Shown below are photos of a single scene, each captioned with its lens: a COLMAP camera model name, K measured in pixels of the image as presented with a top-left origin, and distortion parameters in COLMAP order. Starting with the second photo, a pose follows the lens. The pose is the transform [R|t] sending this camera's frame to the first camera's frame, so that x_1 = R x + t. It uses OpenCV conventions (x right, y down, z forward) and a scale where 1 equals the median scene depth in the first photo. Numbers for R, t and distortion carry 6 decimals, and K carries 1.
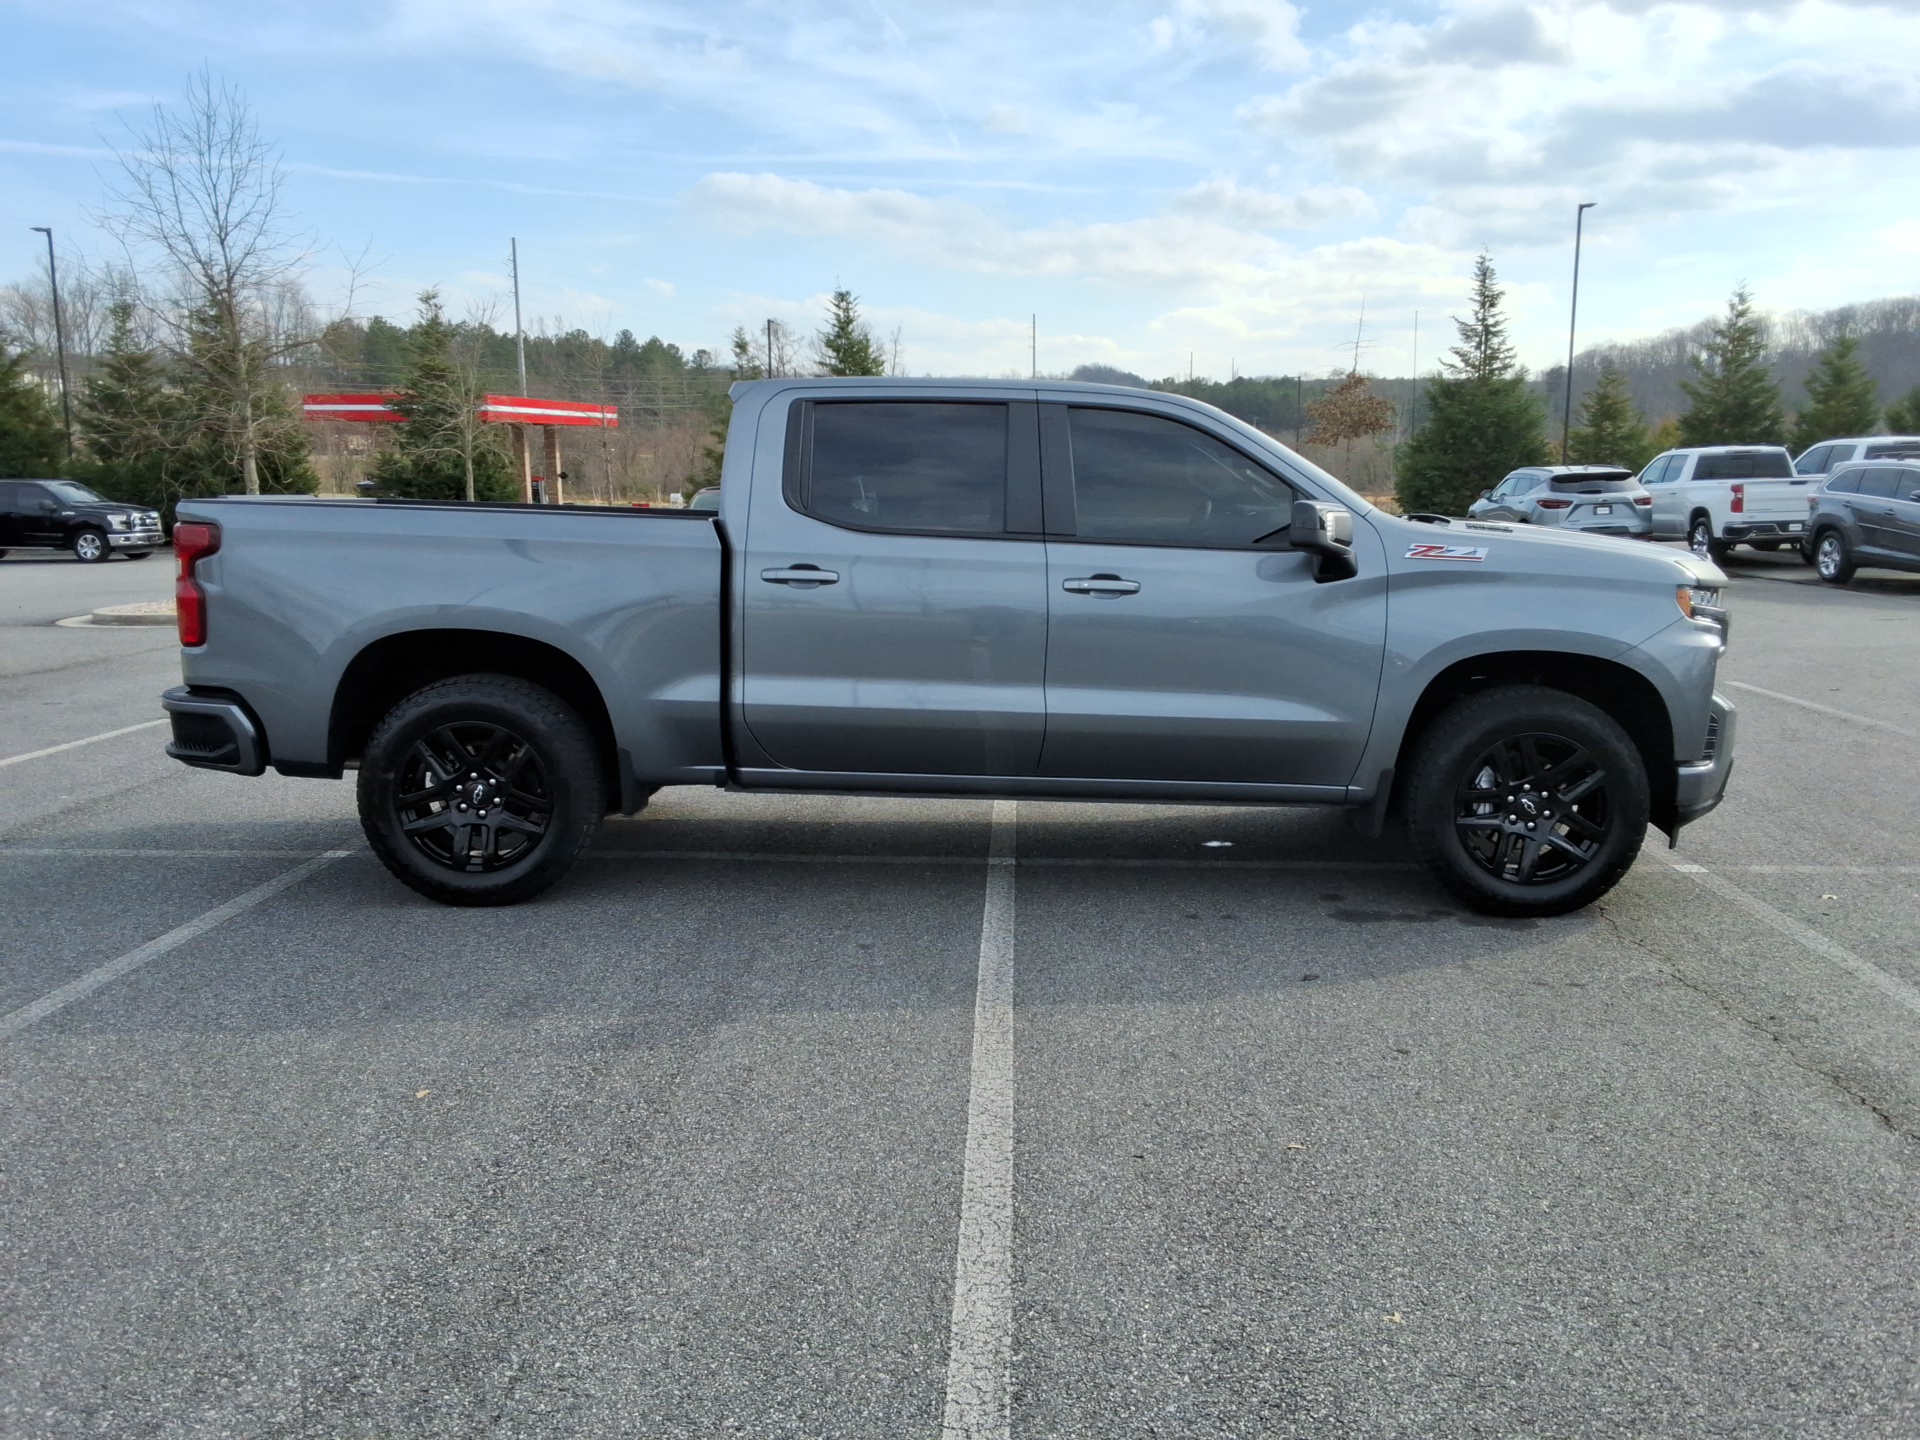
lens RADIAL K [[1541.4, 0, 960.0], [0, 1541.4, 702.0], [0, 0, 1]] dist [0.108673, -0.171235]
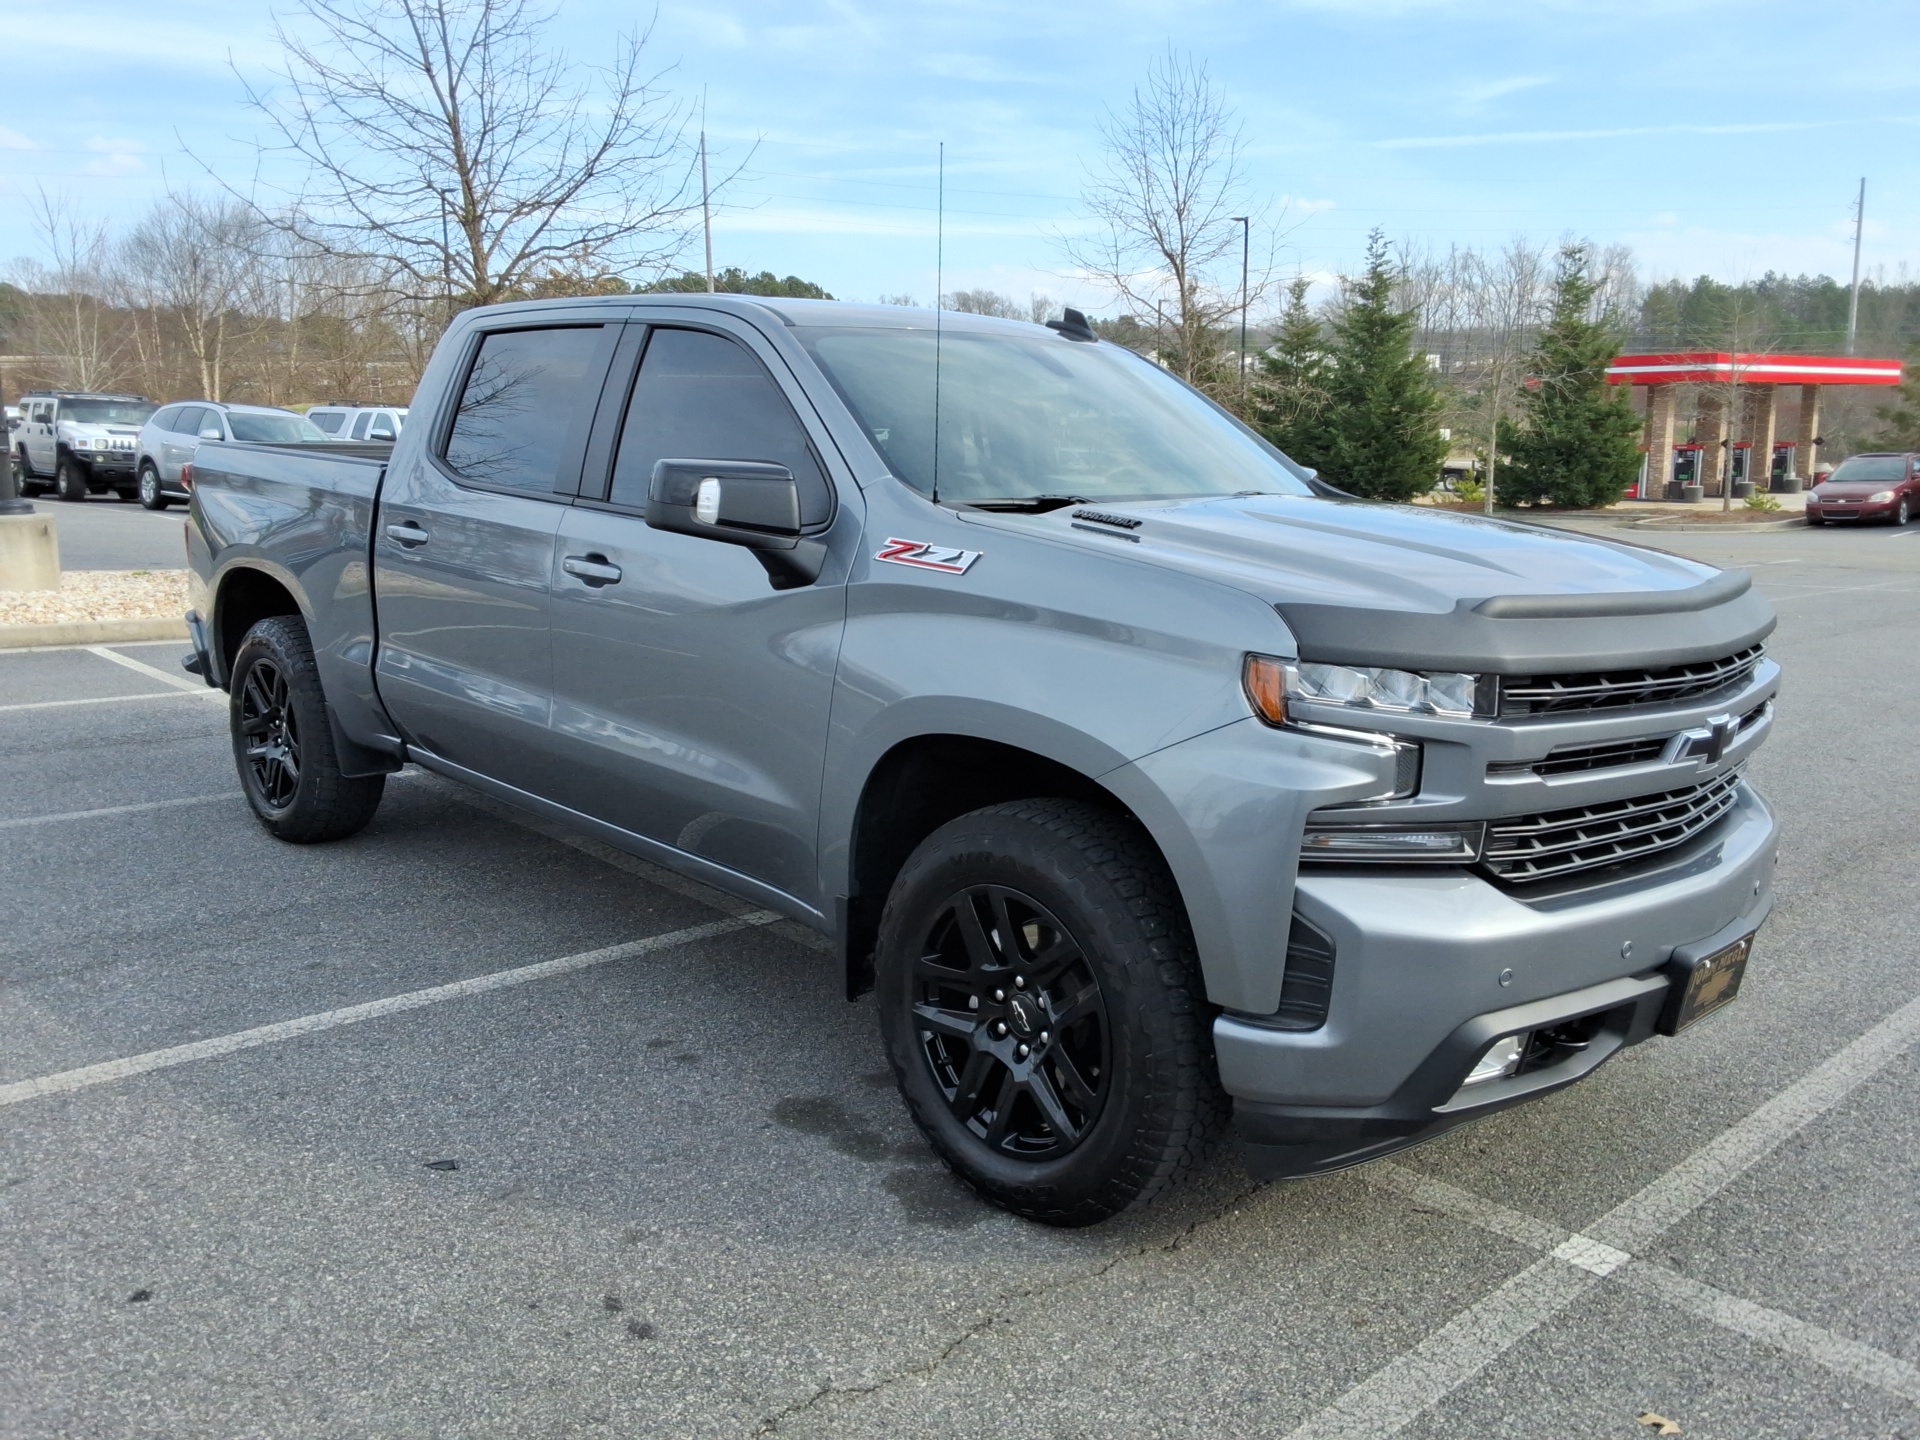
lens RADIAL K [[1541.4, 0, 973.2], [0, 1541.4, 687.3], [0, 0, 1]] dist [0.108673, -0.171235]
pose [[0.703657, 0.121493, -0.700076, 0.728312], [-0.113350, 0.991849, 0.058199, -0.081397], [0.701440, 0.038402, 0.711693, 0.583560]]
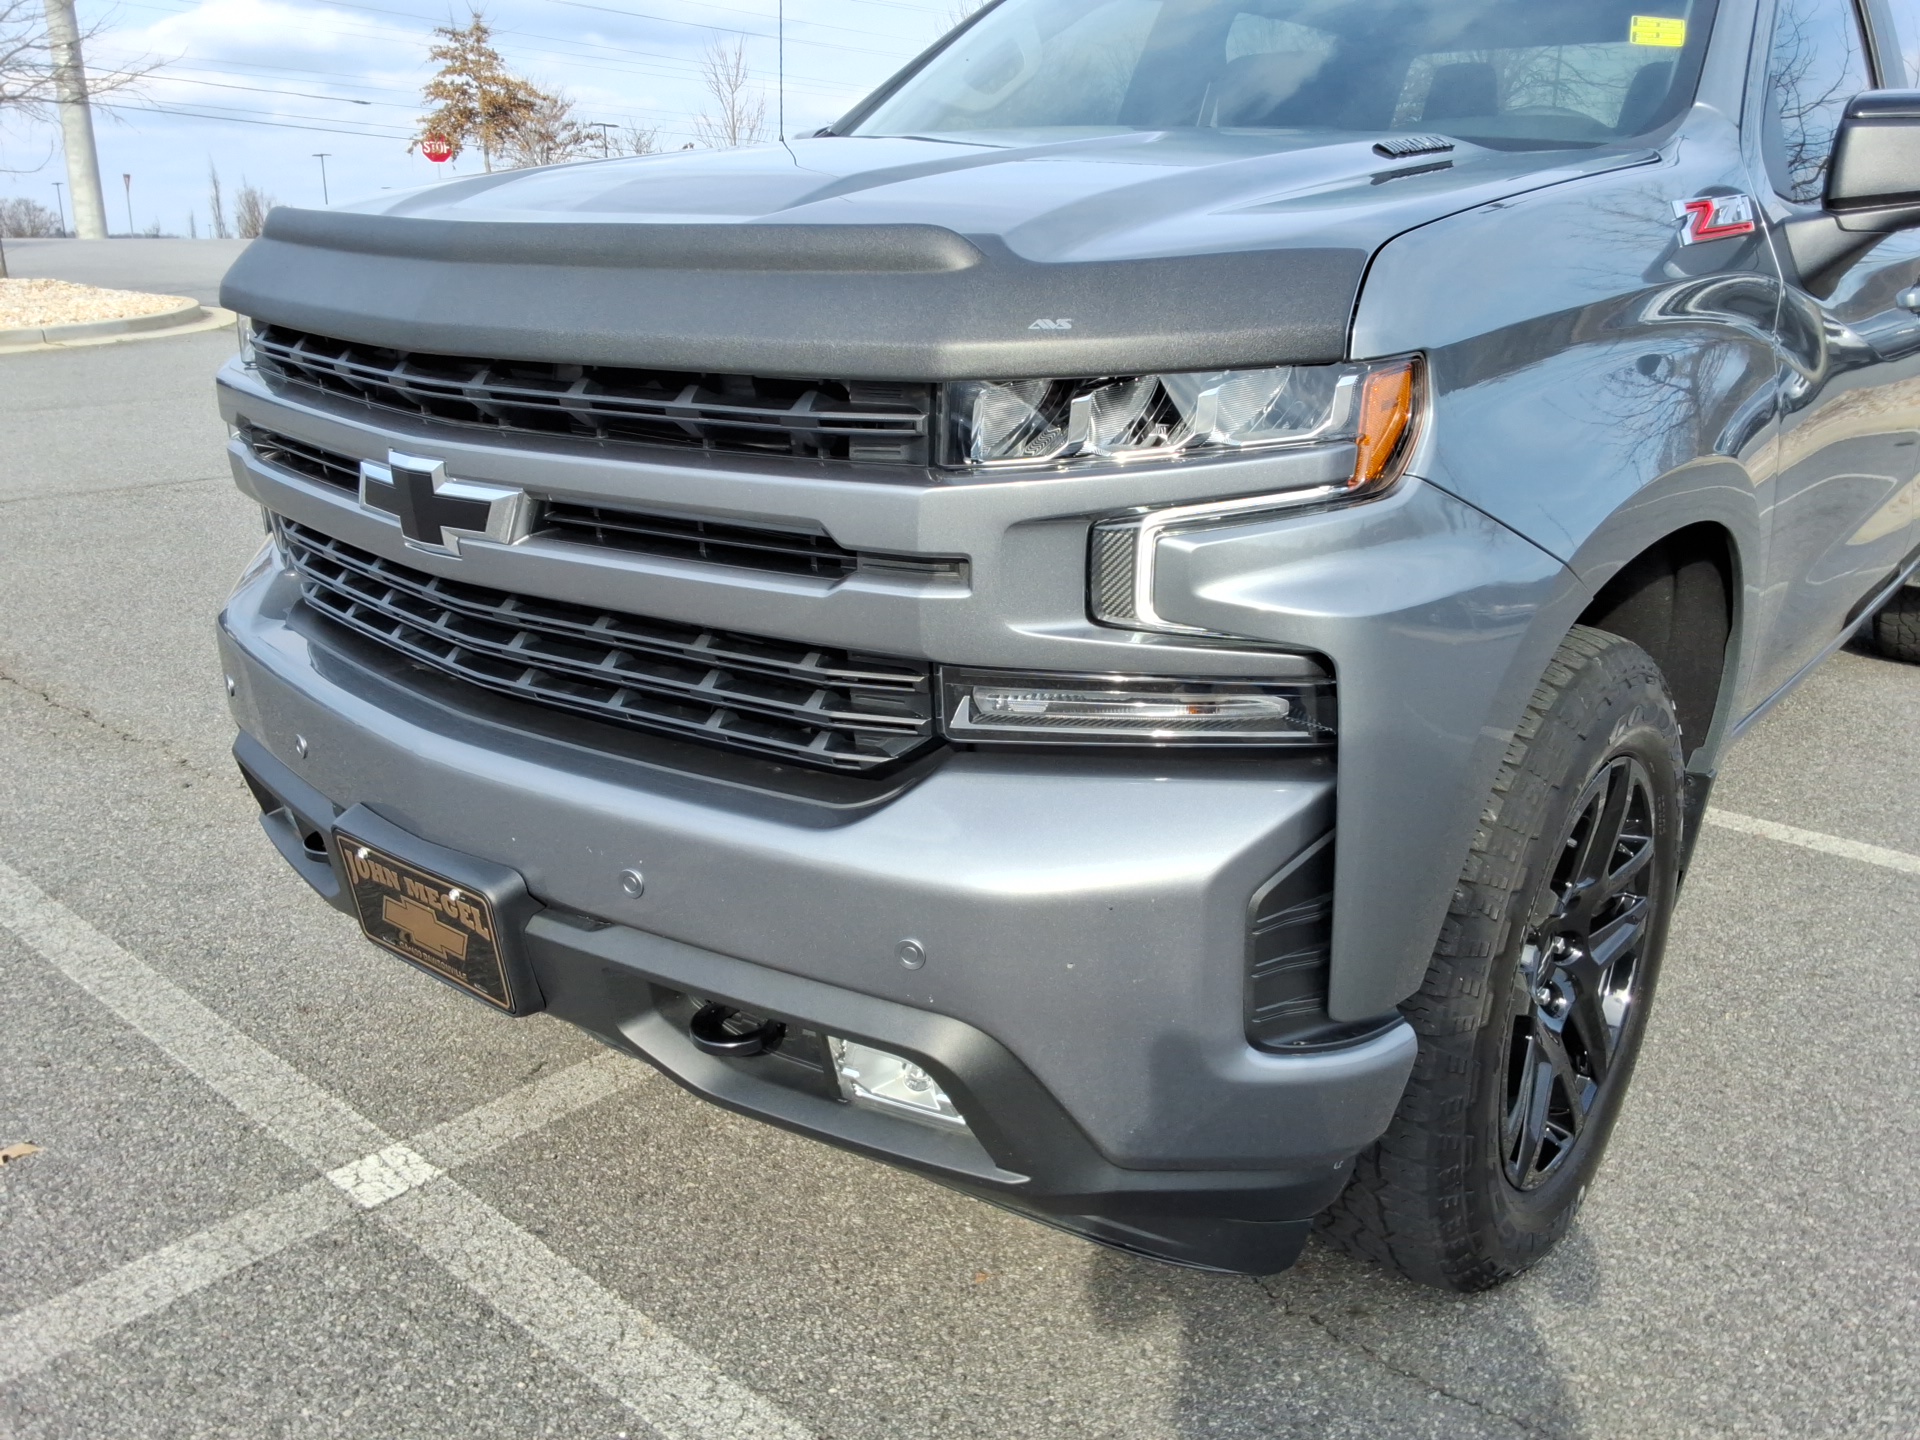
lens RADIAL K [[1541.4, 0, 991.4], [0, 1541.4, 716.5], [0, 0, 1]] dist [0.108673, -0.171235]
pose [[-0.623446, 0.220384, -0.750164, 0.696546], [-0.126672, 0.918307, 0.375056, -0.147153], [0.771537, 0.328852, -0.544598, 1.392924]]
